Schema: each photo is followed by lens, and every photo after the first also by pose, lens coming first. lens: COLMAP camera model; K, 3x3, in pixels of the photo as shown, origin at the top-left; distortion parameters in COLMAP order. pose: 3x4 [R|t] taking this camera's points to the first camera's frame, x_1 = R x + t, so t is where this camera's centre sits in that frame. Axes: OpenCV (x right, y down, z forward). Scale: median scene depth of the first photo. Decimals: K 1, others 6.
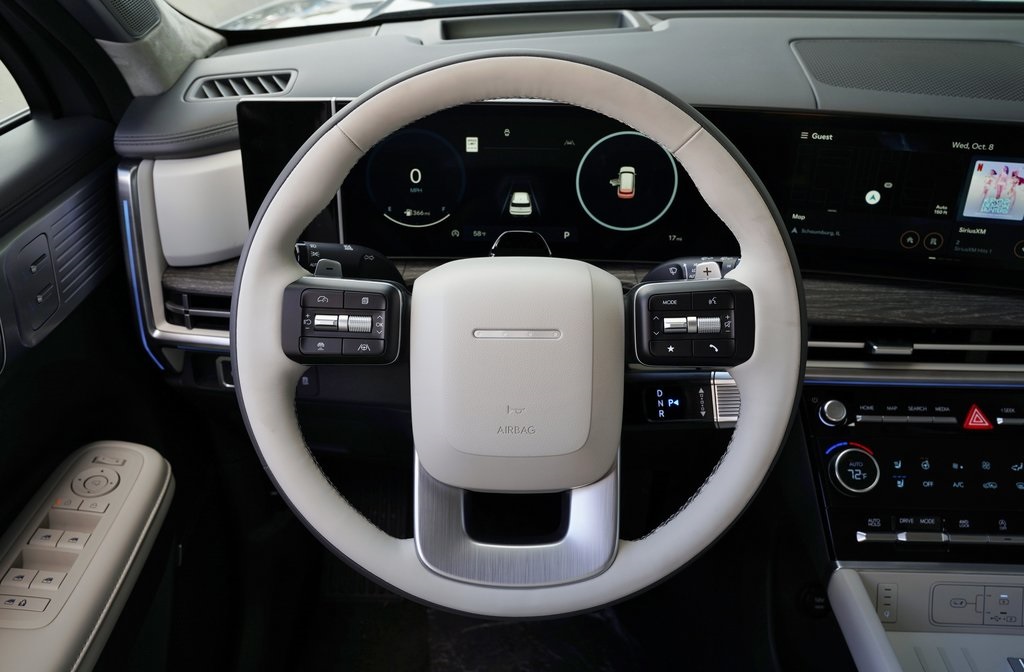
lens RADIAL K [[871.0, 0, 510.7], [0, 871.0, 338.1], [0, 0, 1]] dist [-0.067102, 0.093651]
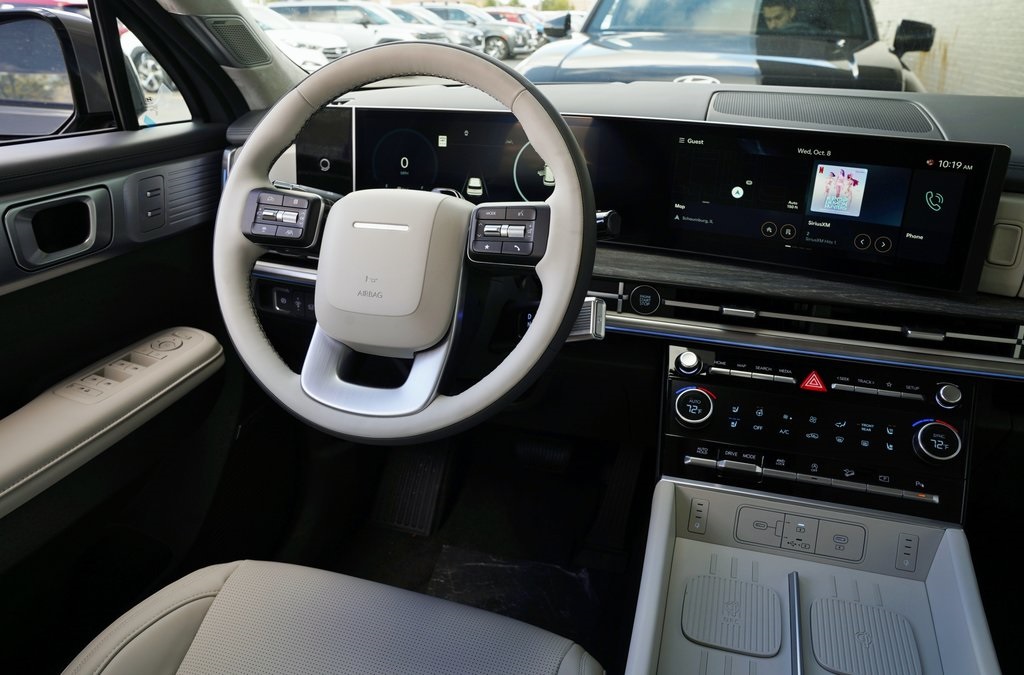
lens RADIAL K [[712.3, 0, 508.8], [0, 712.3, 335.8], [0, 0, 1]] dist [-0.123499, 0.073582]
pose [[0.959390, 0.107626, -0.260746, 0.397586], [-0.142000, 0.982958, -0.116748, 0.207447], [0.243737, 0.149033, 0.958322, -0.012827]]
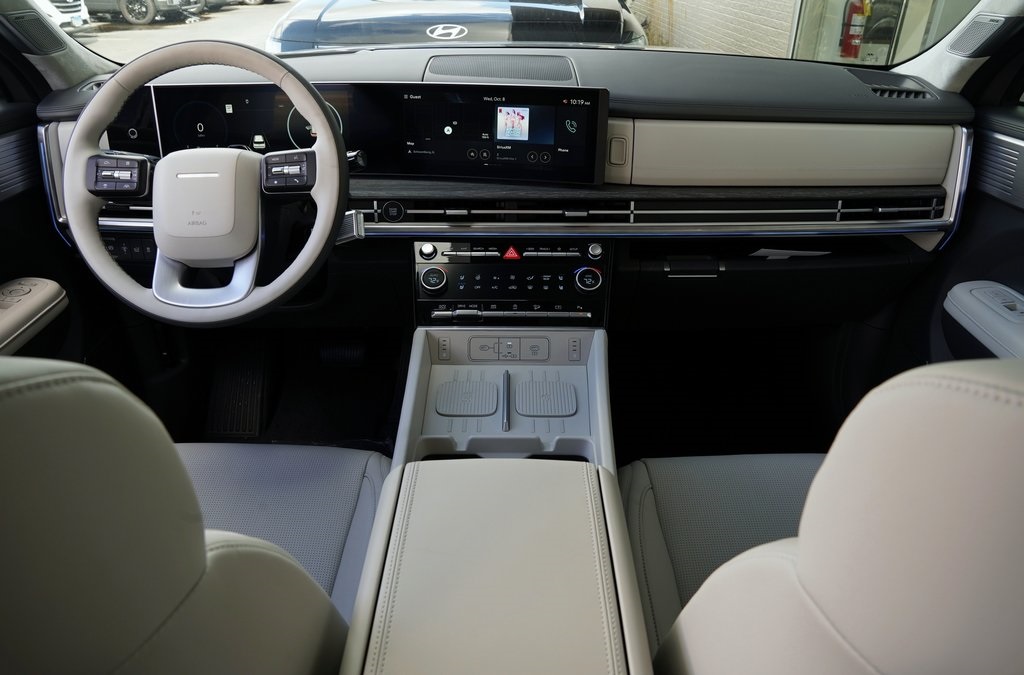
lens RADIAL K [[712.3, 0, 510.0], [0, 712.3, 332.1], [0, 0, 1]] dist [-0.123499, 0.073582]
pose [[0.999746, -0.013540, 0.018039, 0.526807], [0.014634, 0.997971, -0.061963, 0.353517], [-0.017163, 0.062212, 0.997915, -0.442599]]
